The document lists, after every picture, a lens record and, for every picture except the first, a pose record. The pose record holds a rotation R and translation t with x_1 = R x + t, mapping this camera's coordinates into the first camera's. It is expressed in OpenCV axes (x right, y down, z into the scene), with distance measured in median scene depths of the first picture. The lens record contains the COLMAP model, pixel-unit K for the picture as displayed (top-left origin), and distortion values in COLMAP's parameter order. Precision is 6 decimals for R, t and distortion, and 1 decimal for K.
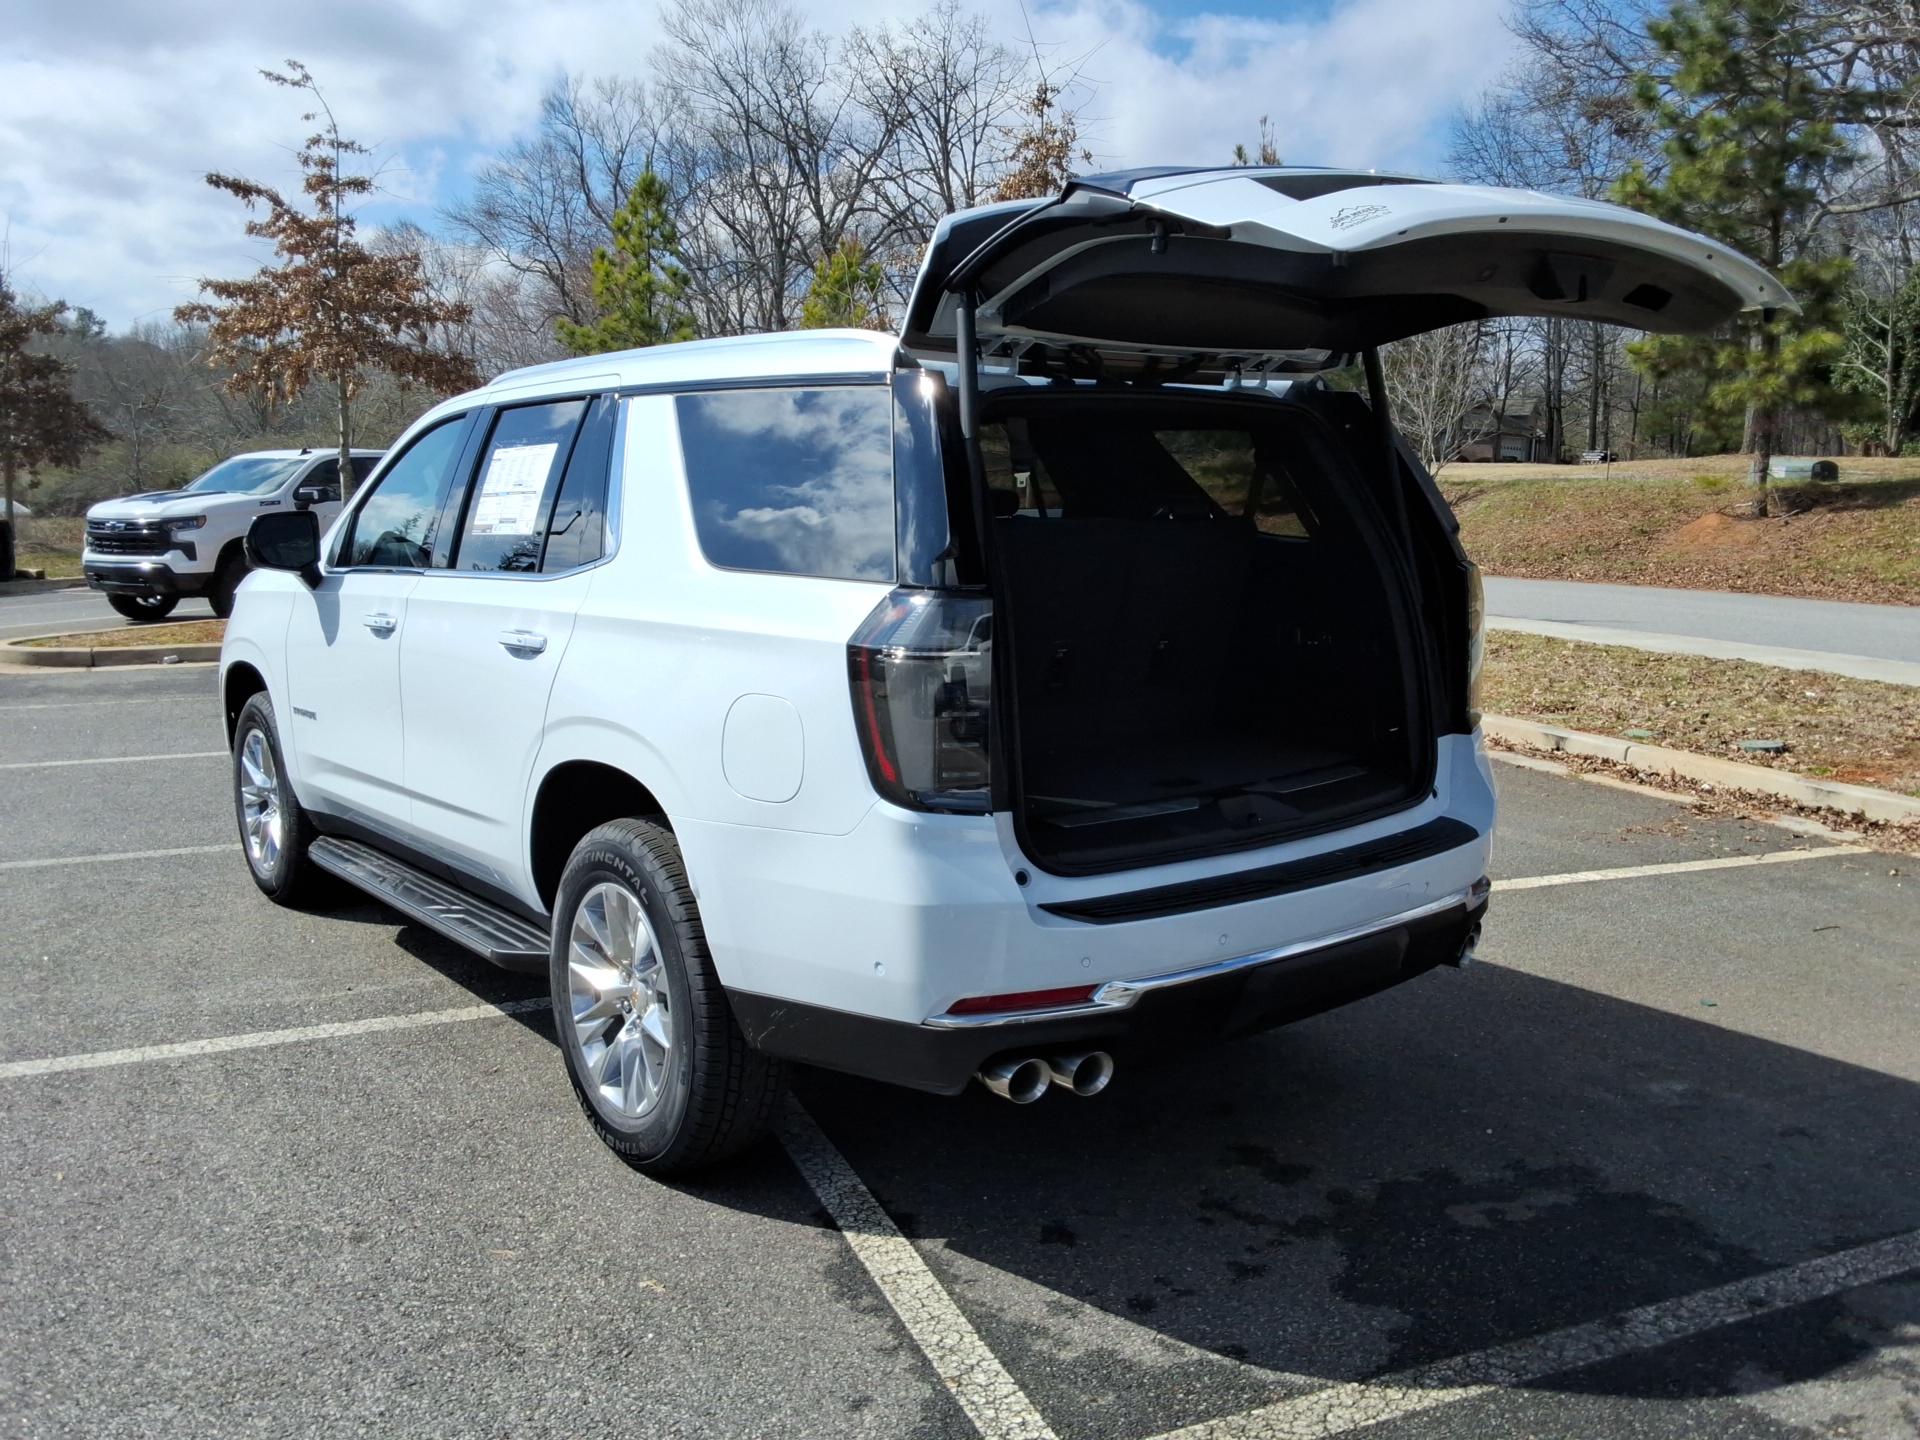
lens RADIAL K [[1549.4, 0, 976.5], [0, 1549.4, 685.8], [0, 0, 1]] dist [0.092180, -0.142842]
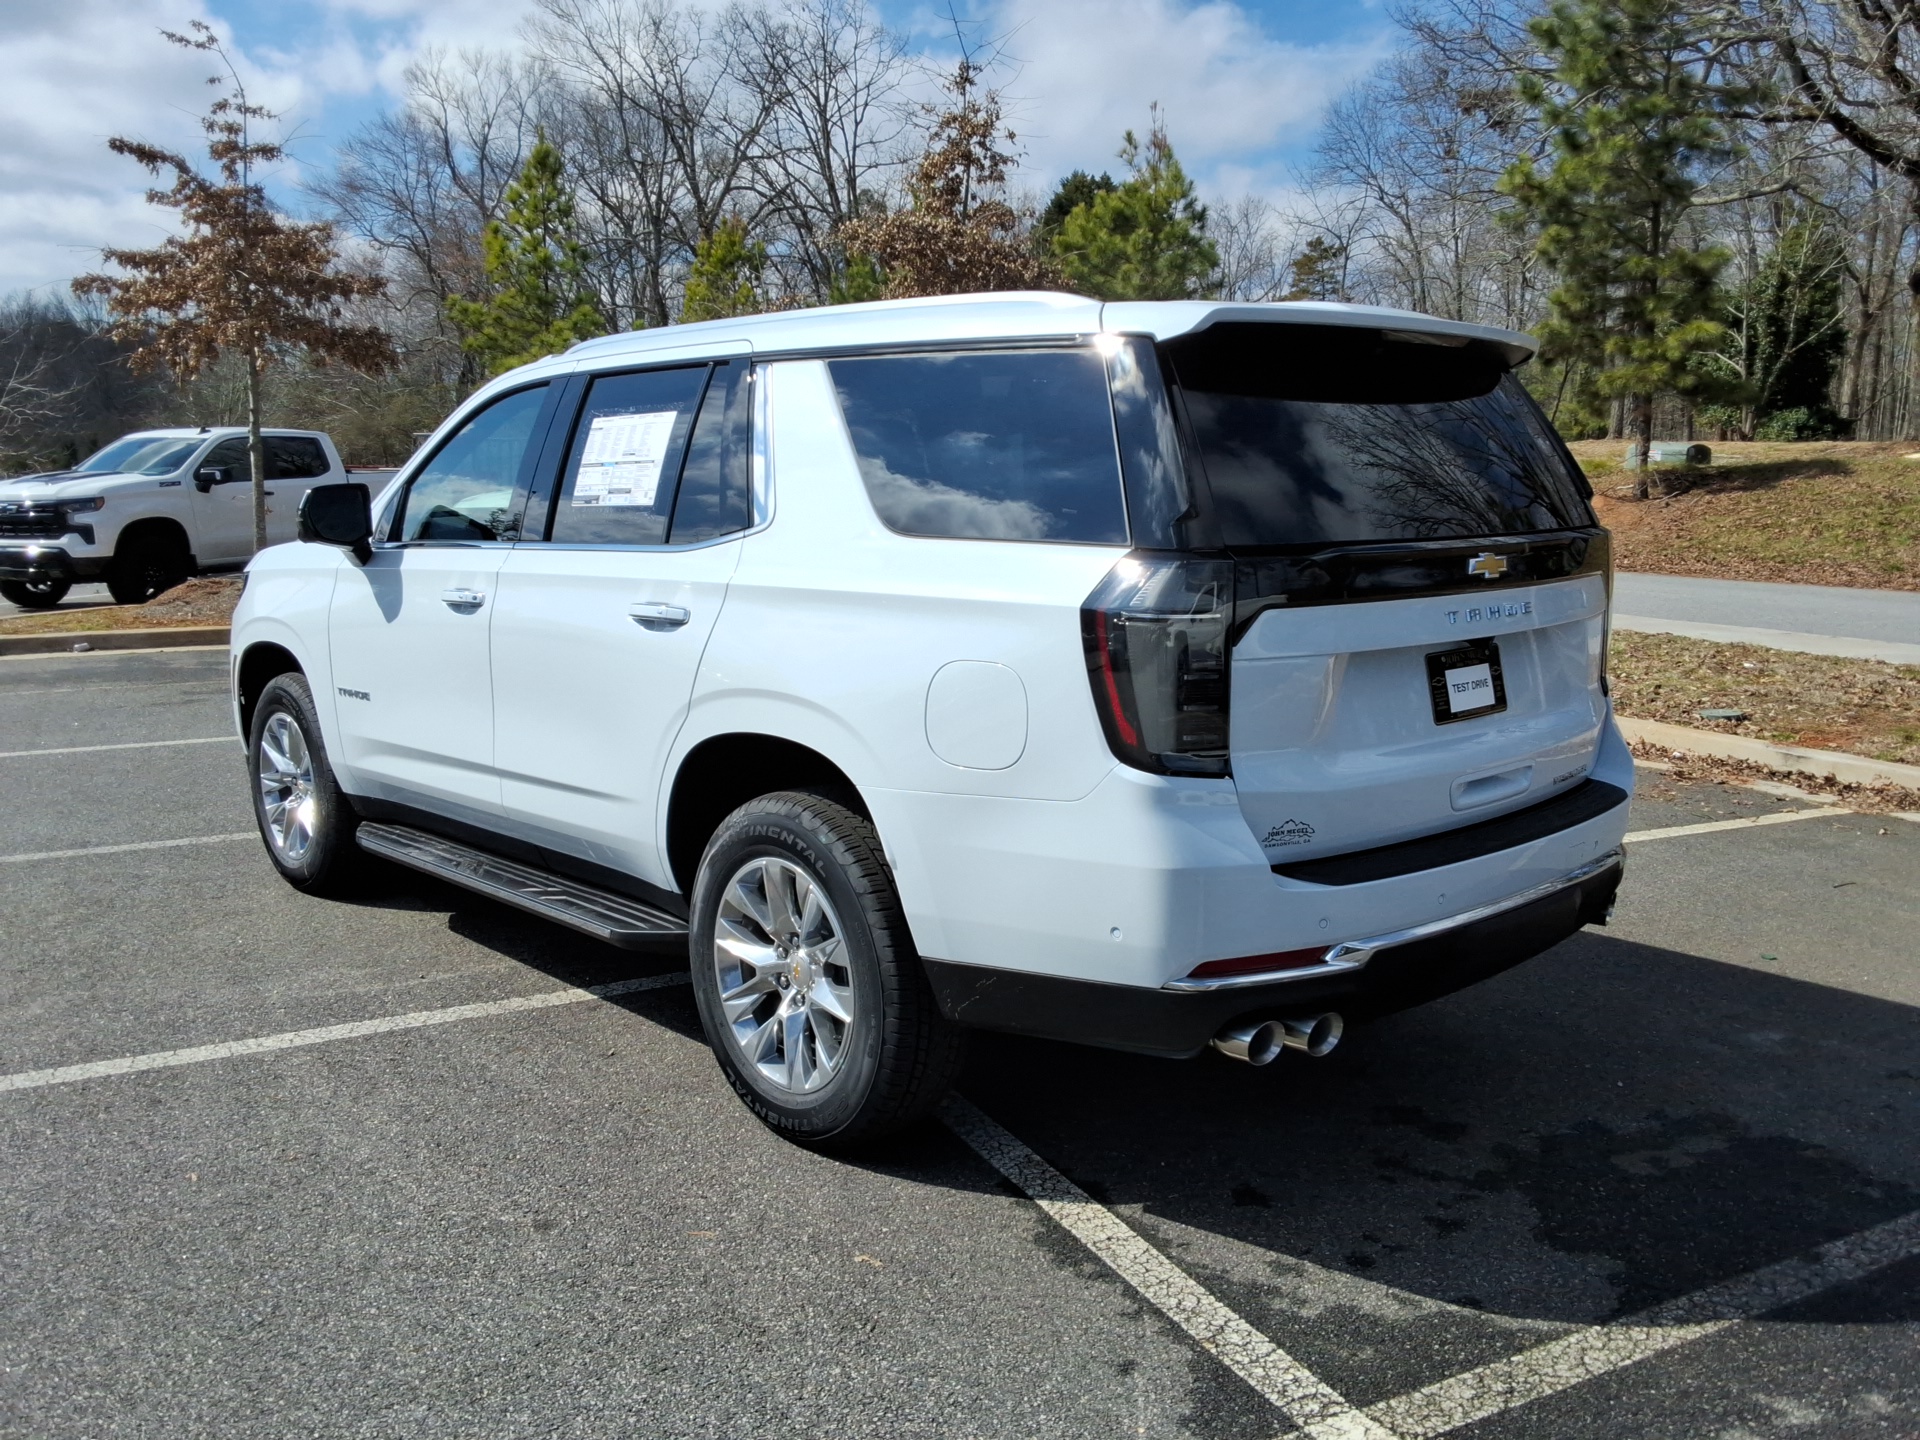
lens RADIAL K [[1549.4, 0, 974.6], [0, 1549.4, 688.5], [0, 0, 1]] dist [0.092180, -0.142842]
pose [[0.996615, -0.010918, 0.081483, -0.168314], [0.009991, 0.999881, 0.011769, 0.008651], [-0.081602, -0.010915, 0.996605, 0.012317]]
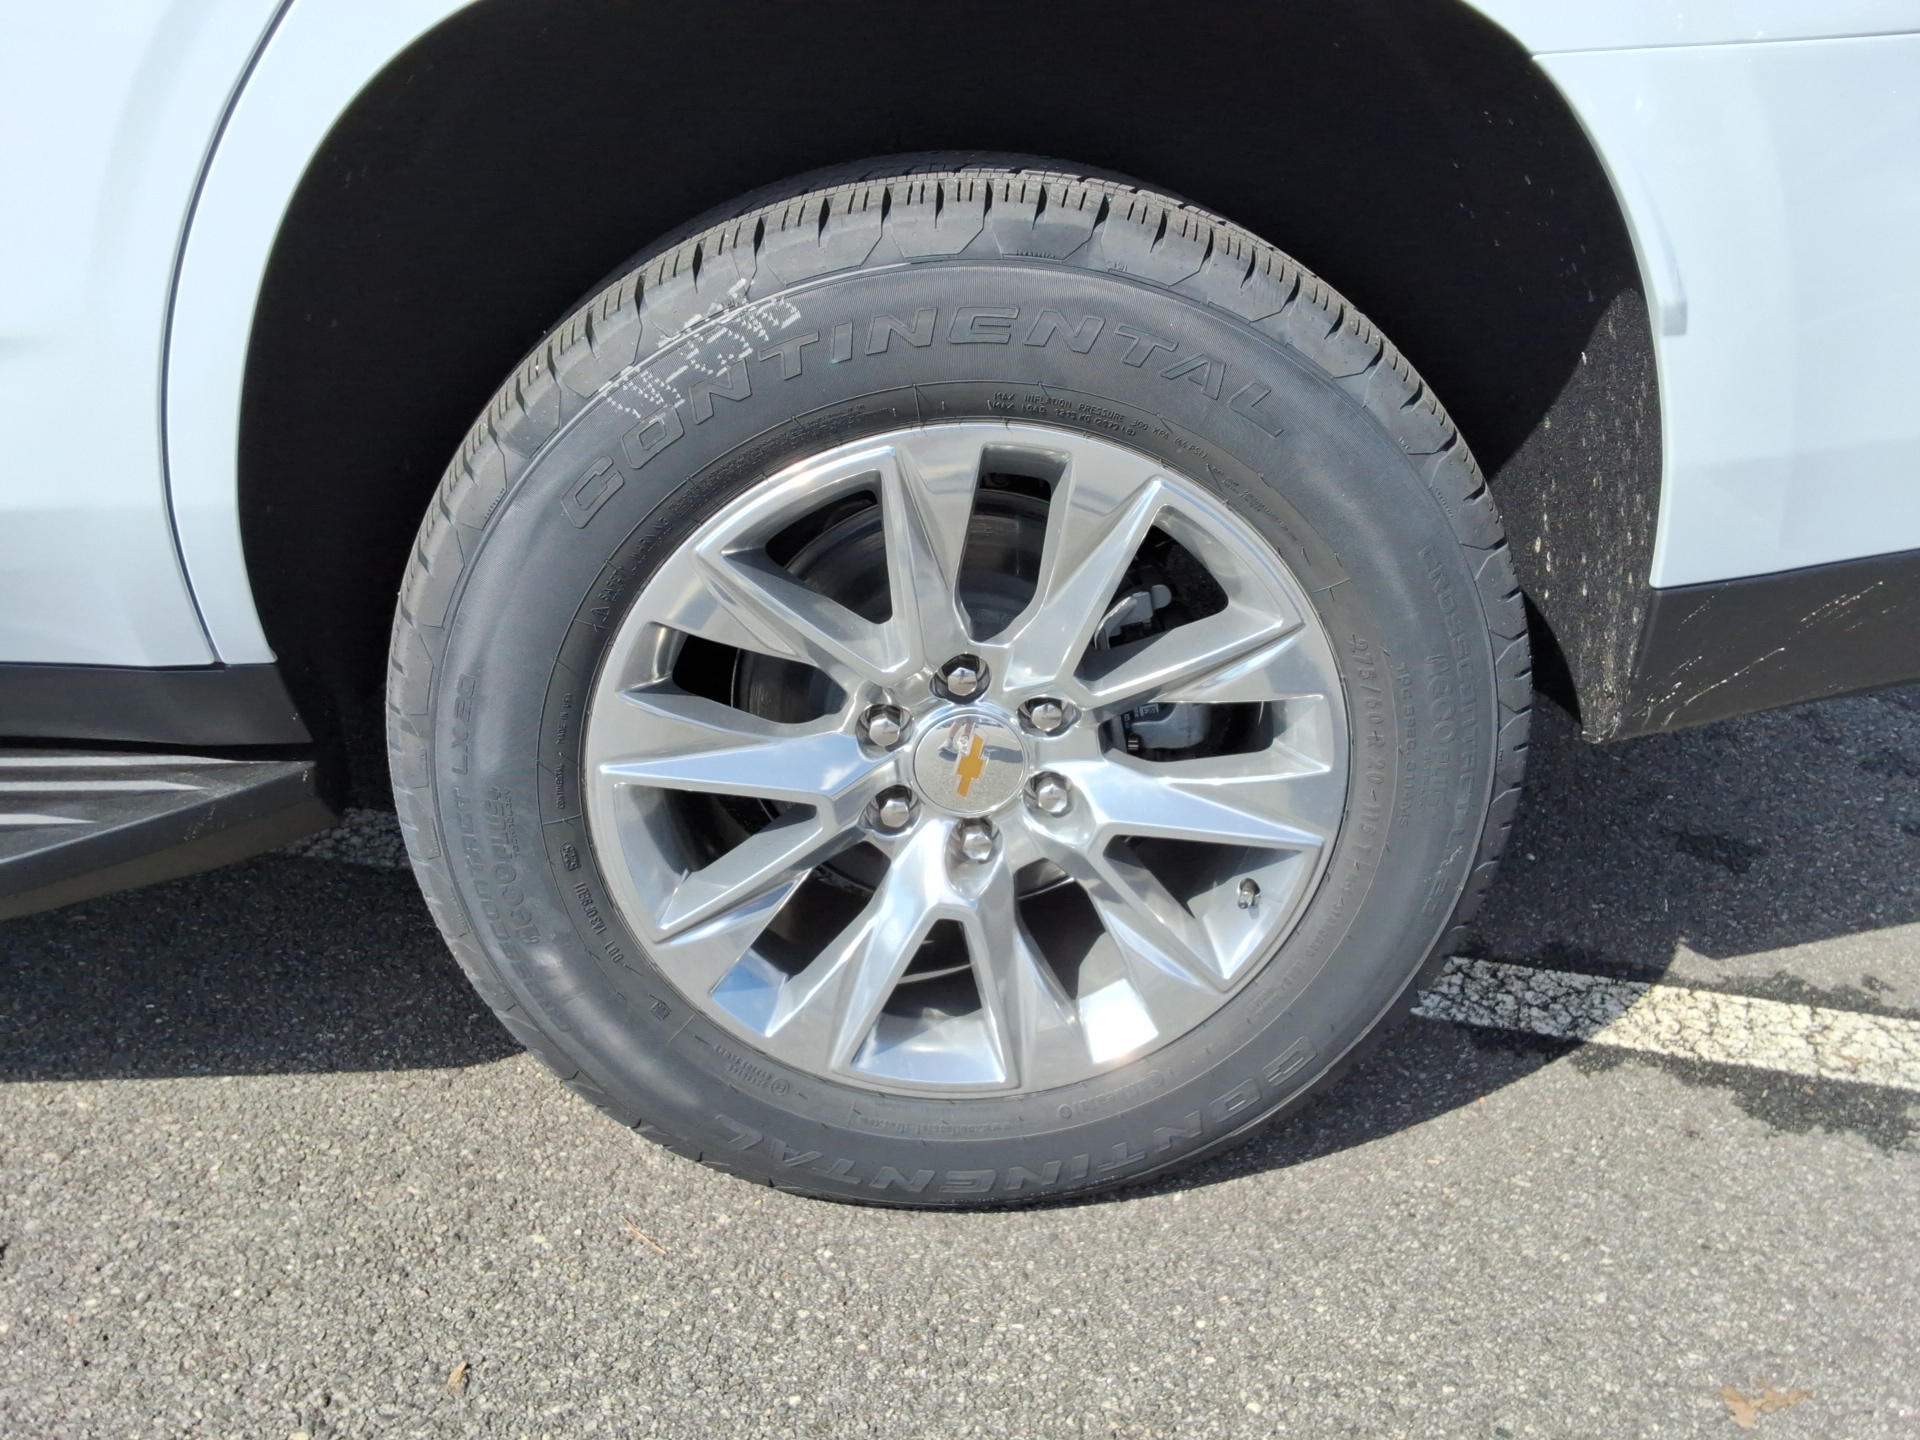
lens RADIAL K [[1549.4, 0, 972.3], [0, 1549.4, 709.1], [0, 0, 1]] dist [0.092180, -0.142842]
pose [[0.571812, -0.346211, 0.743753, -0.410369], [0.083083, 0.926368, 0.367341, 0.065536], [-0.816167, -0.148256, 0.558473, 0.755938]]
